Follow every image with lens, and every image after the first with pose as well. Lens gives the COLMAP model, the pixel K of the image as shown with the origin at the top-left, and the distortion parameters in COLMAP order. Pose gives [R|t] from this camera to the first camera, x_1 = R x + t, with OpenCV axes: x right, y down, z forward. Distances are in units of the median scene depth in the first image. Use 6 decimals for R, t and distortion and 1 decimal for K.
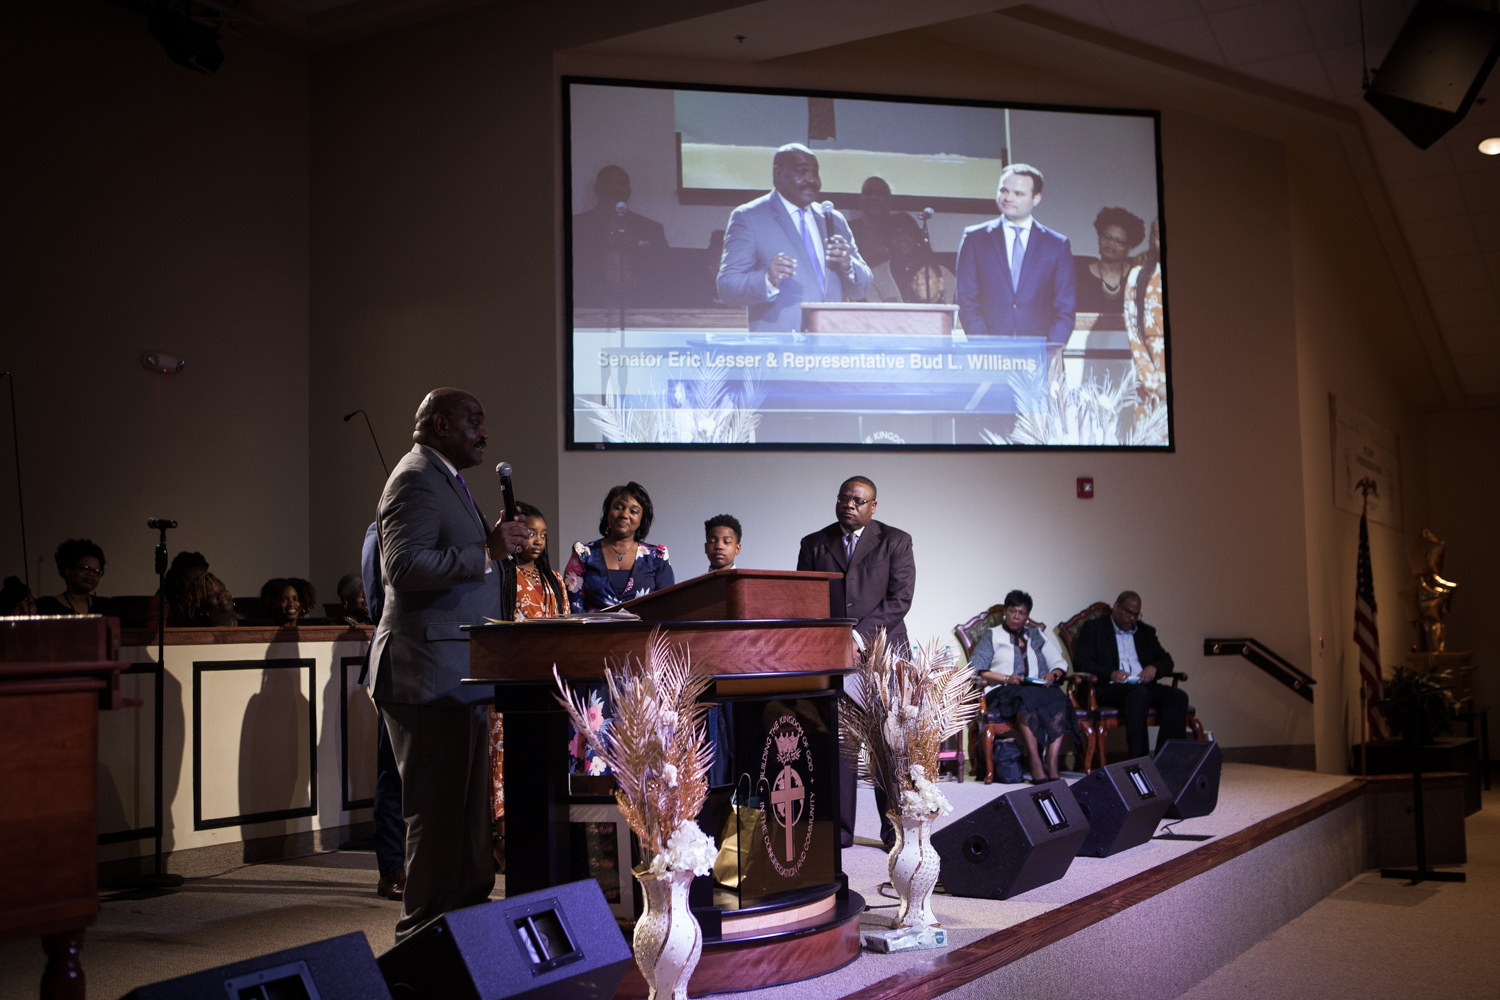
lens RADIAL K [[1695.6, 0, 750.0], [0, 1695.6, 500.0], [0, 0, 1]] dist [-0.038624, 0.036478]
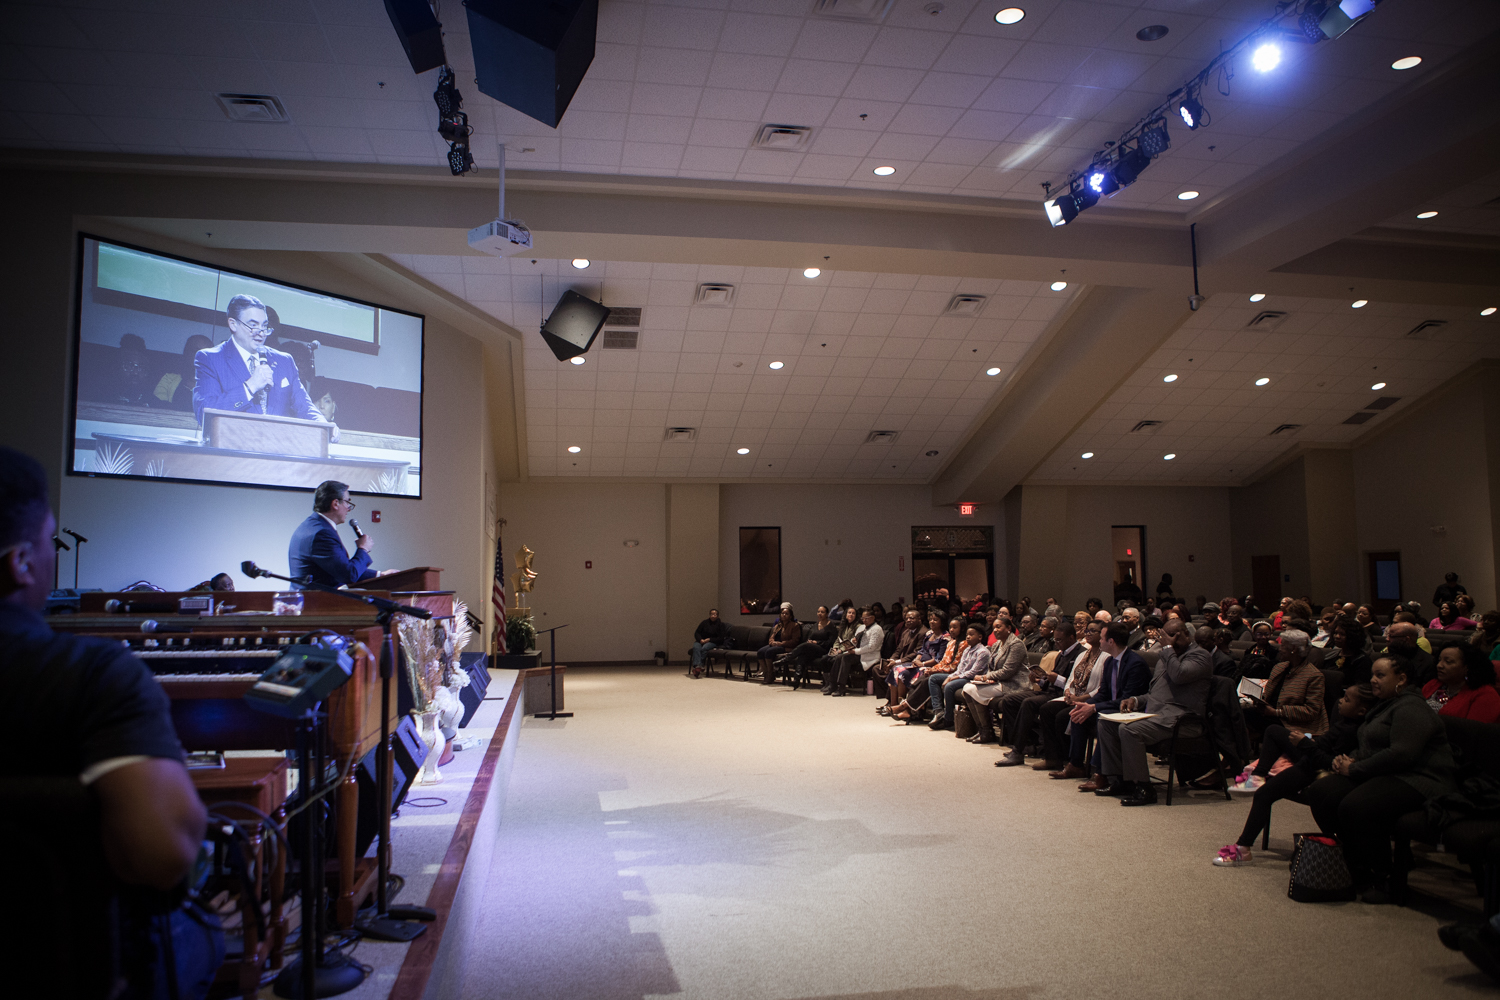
lens RADIAL K [[1023.7, 0, 750.0], [0, 1023.7, 500.0], [0, 0, 1]] dist [-0.115354, 0.079561]
pose [[0.747167, 0.063108, 0.661633, -0.374789], [-0.051869, 0.997982, -0.036615, -0.010416], [-0.662609, -0.006961, 0.748933, -0.123609]]
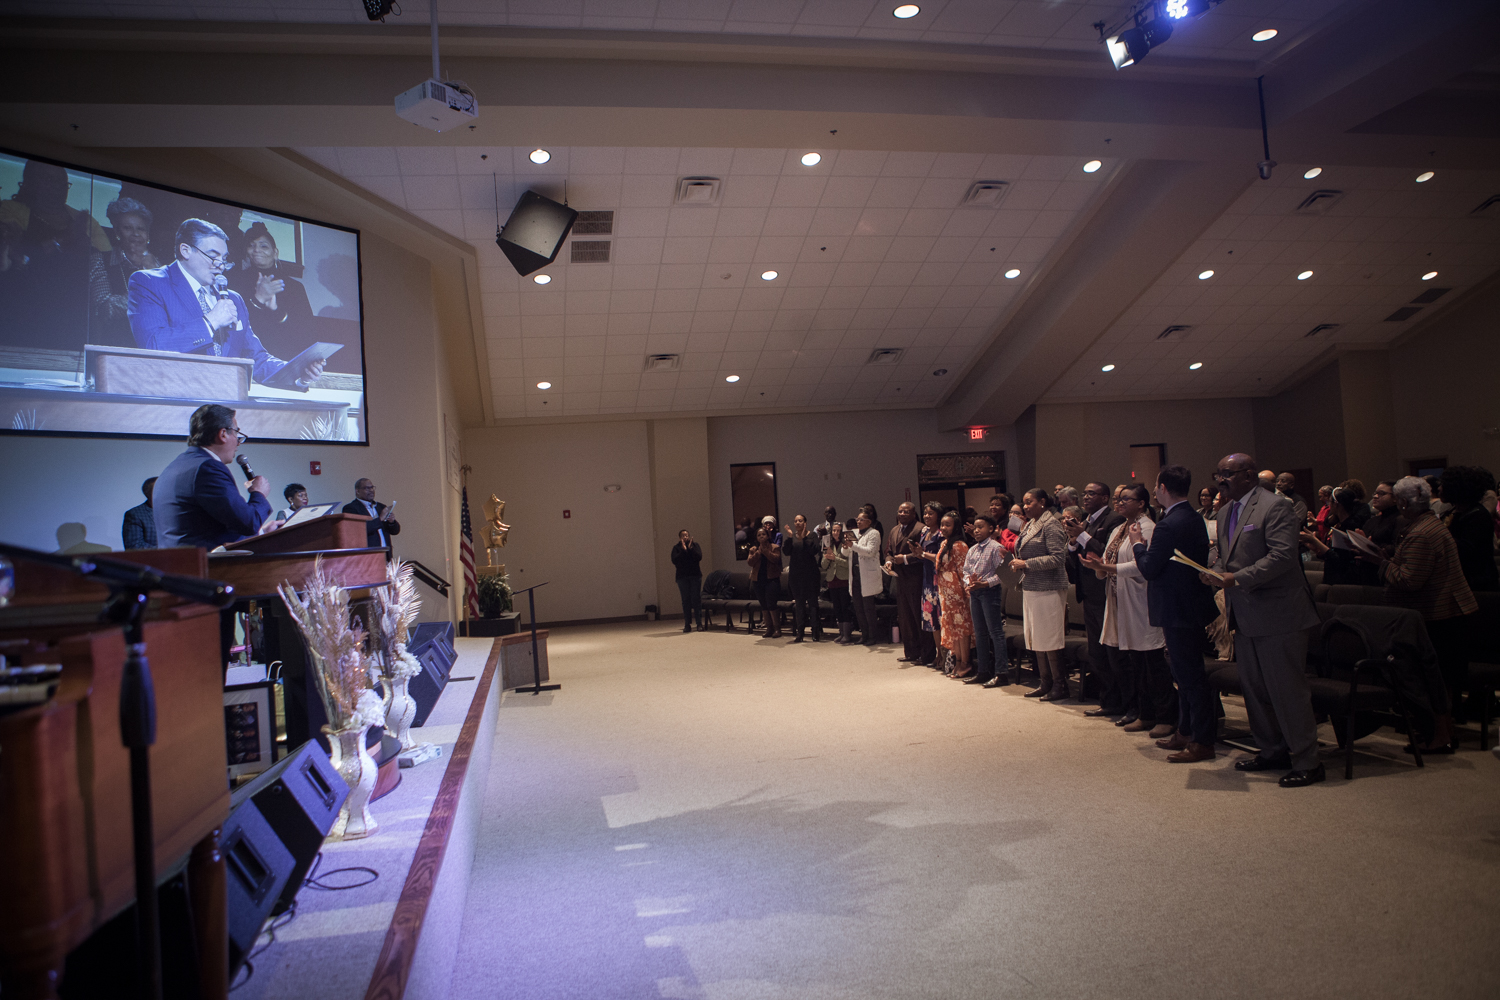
lens RADIAL K [[1023.7, 0, 750.0], [0, 1023.7, 500.0], [0, 0, 1]] dist [-0.115354, 0.079561]
pose [[0.731359, -0.009179, 0.681931, -0.234381], [-0.002449, 0.999868, 0.016086, 0.010791], [-0.681988, -0.013435, 0.731240, 0.106955]]
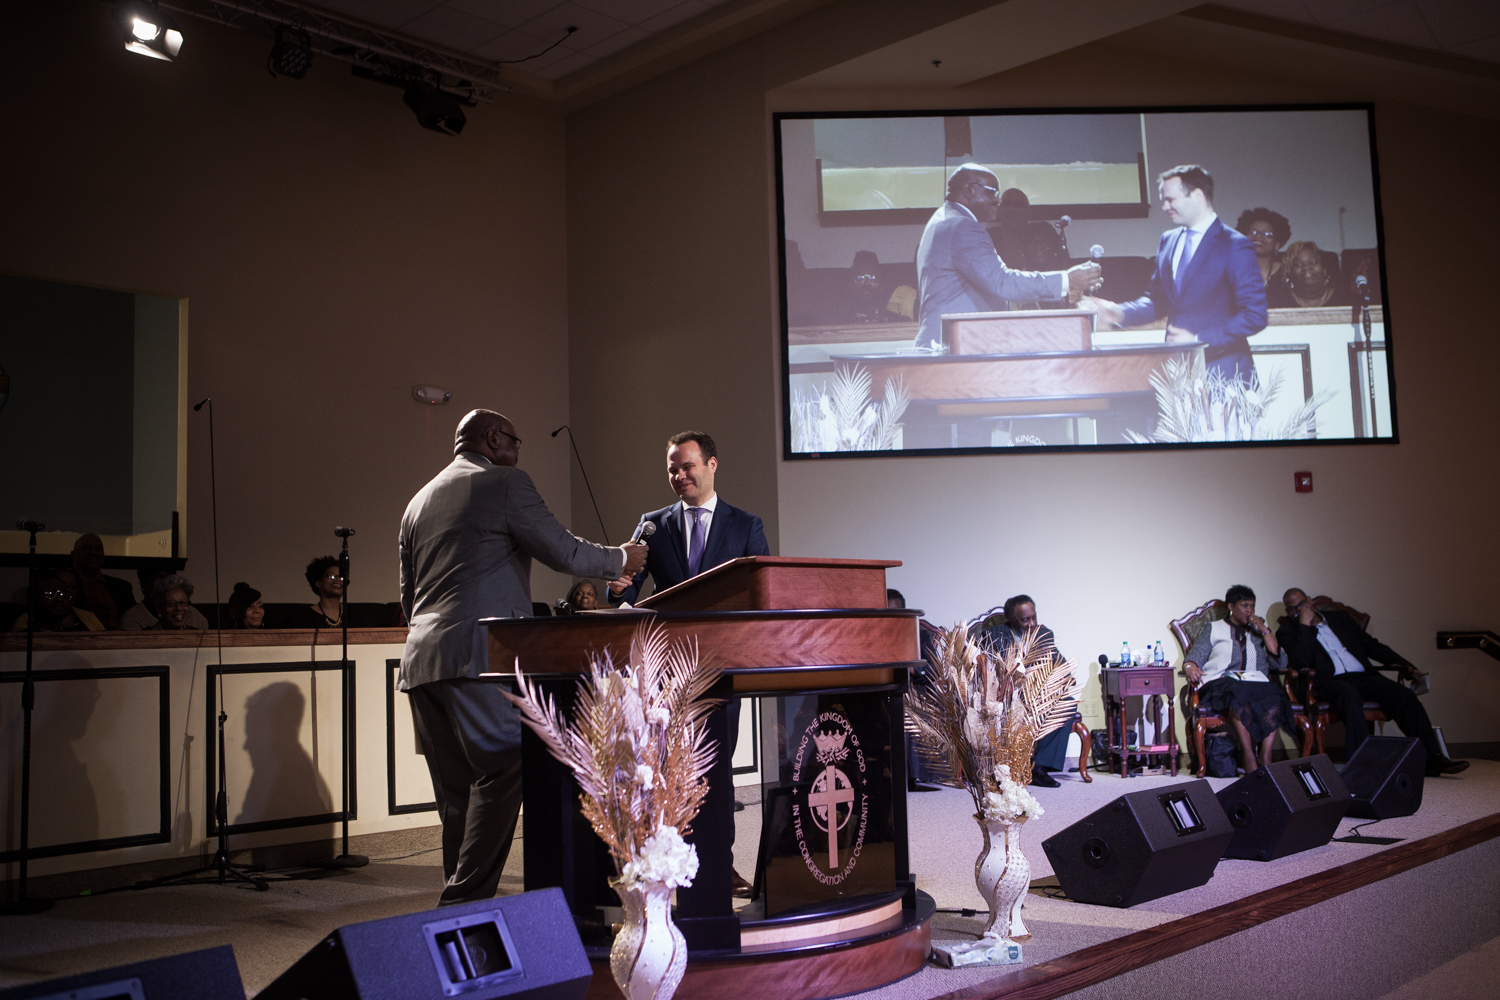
lens RADIAL K [[1476.4, 0, 750.0], [0, 1476.4, 500.0], [0, 0, 1]] dist [-0.070849, 0.107966]
pose [[0.974883, -0.027819, -0.220975, 0.120142], [0.024915, 0.999563, -0.015918, 0.015702], [0.221321, 0.010013, 0.975150, 0.141670]]
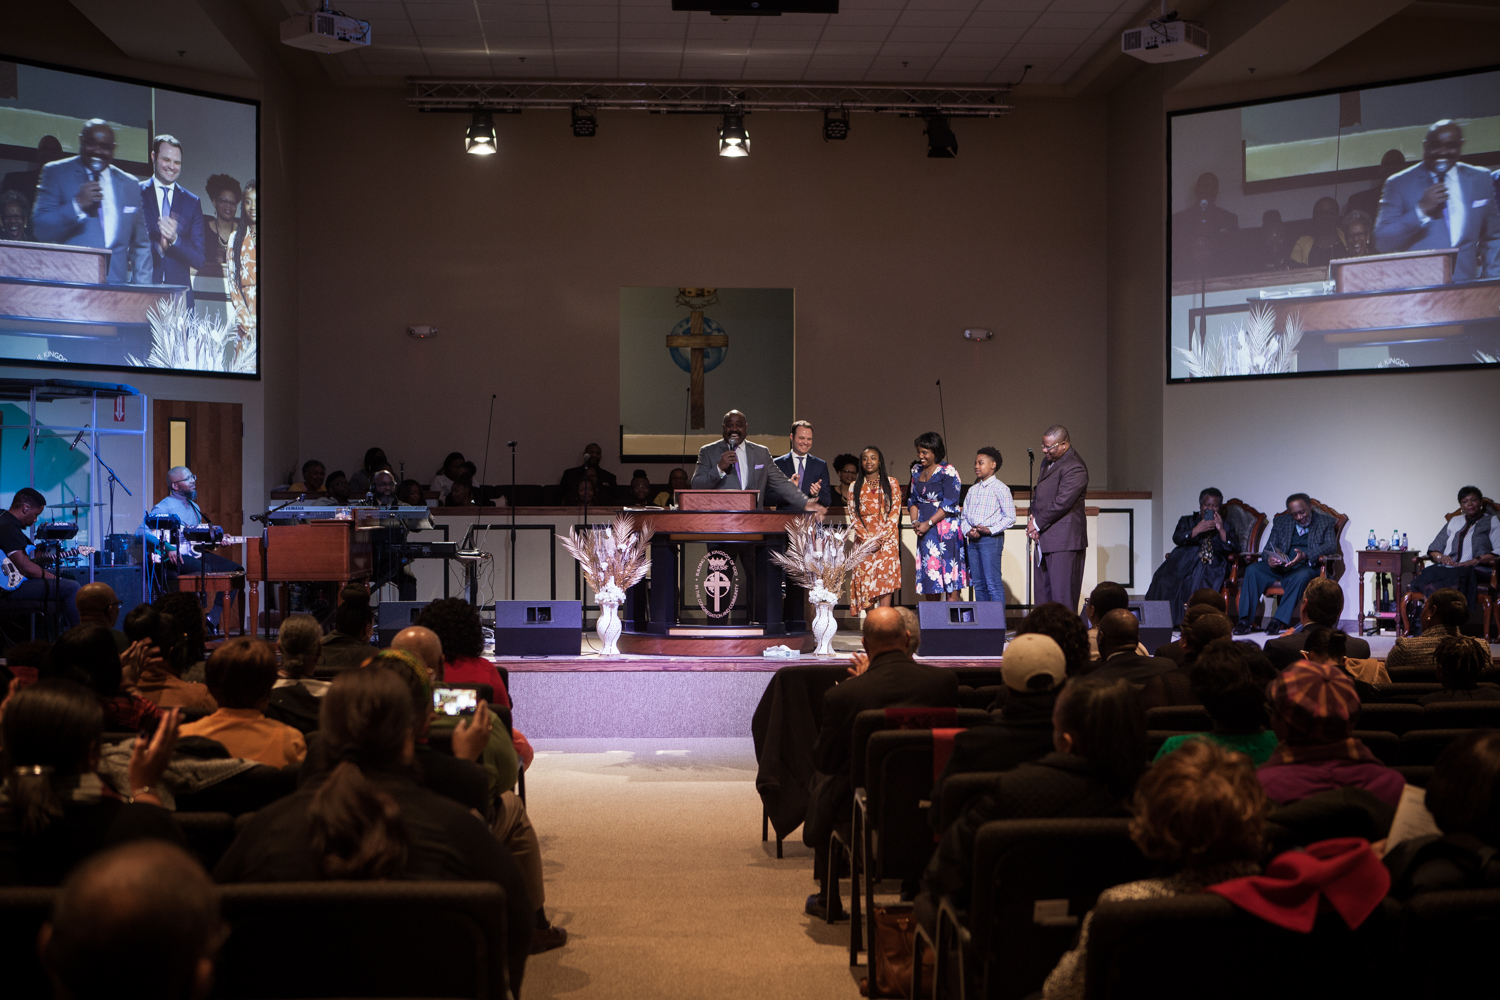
lens RADIAL K [[2215.3, 0, 750.0], [0, 2215.3, 500.0], [0, 0, 1]] dist [-0.032092, -0.006280]
pose [[0.571052, 0.018970, -0.820695, 1.919781], [0.049049, 0.997158, 0.057178, -0.088227], [0.819447, -0.072906, 0.568499, -0.536042]]
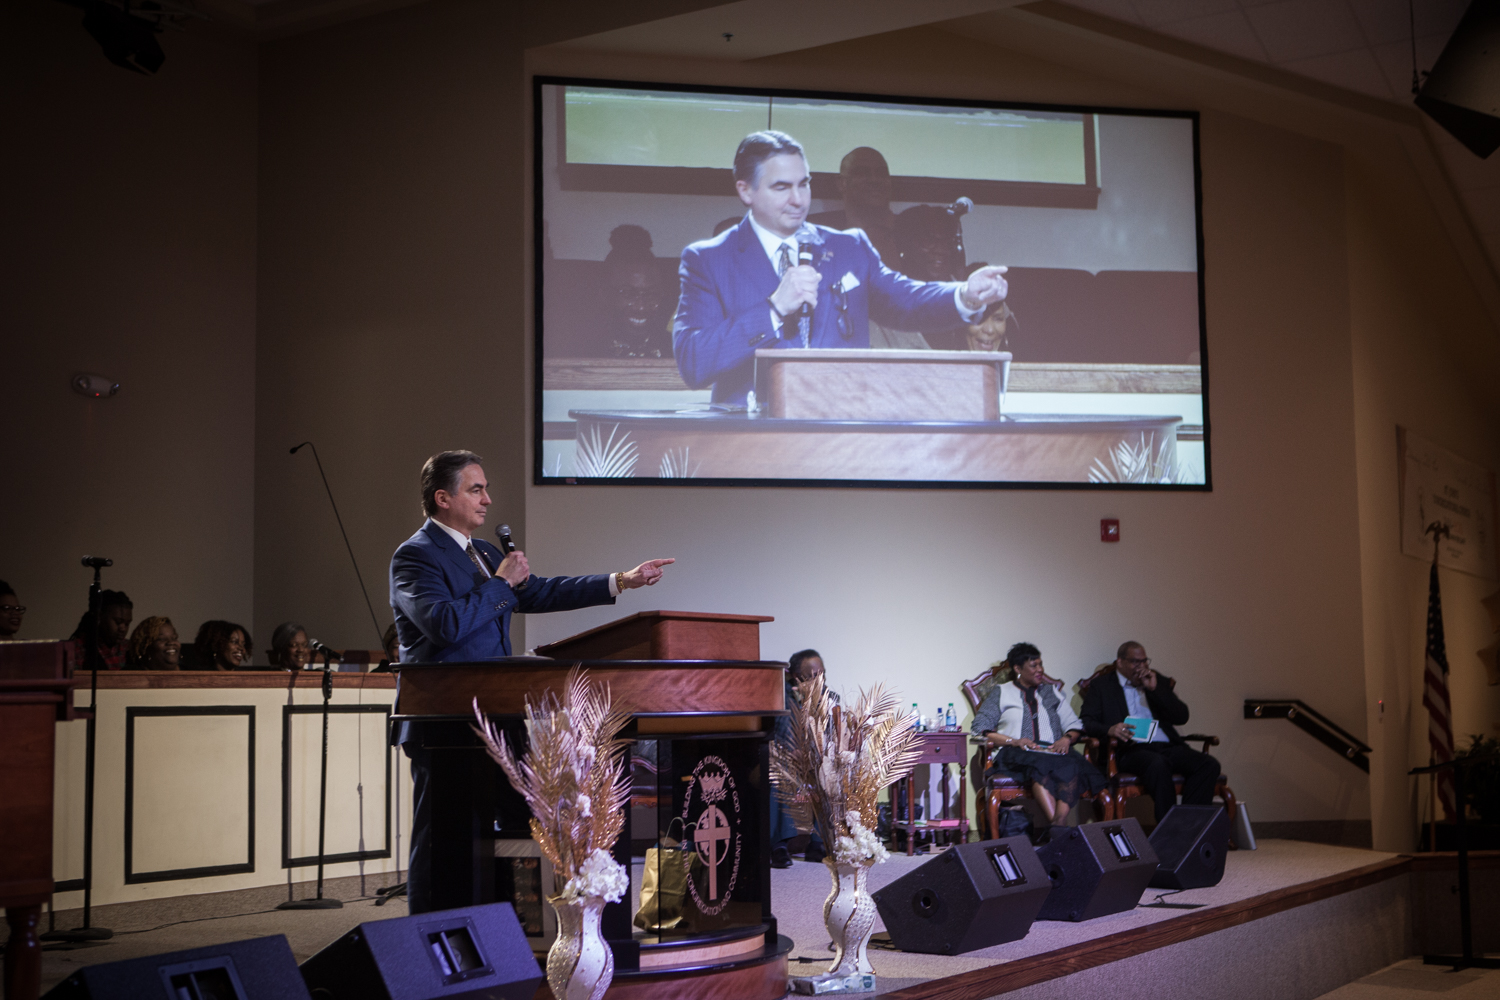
lens RADIAL K [[2059.3, 0, 750.0], [0, 2059.3, 500.0], [0, 0, 1]] dist [0.011025, -0.003300]
pose [[0.999730, 0.007491, -0.021978, 0.051953], [-0.007900, 0.999796, -0.018586, -0.002472], [0.021835, 0.018754, 0.999586, -0.174496]]
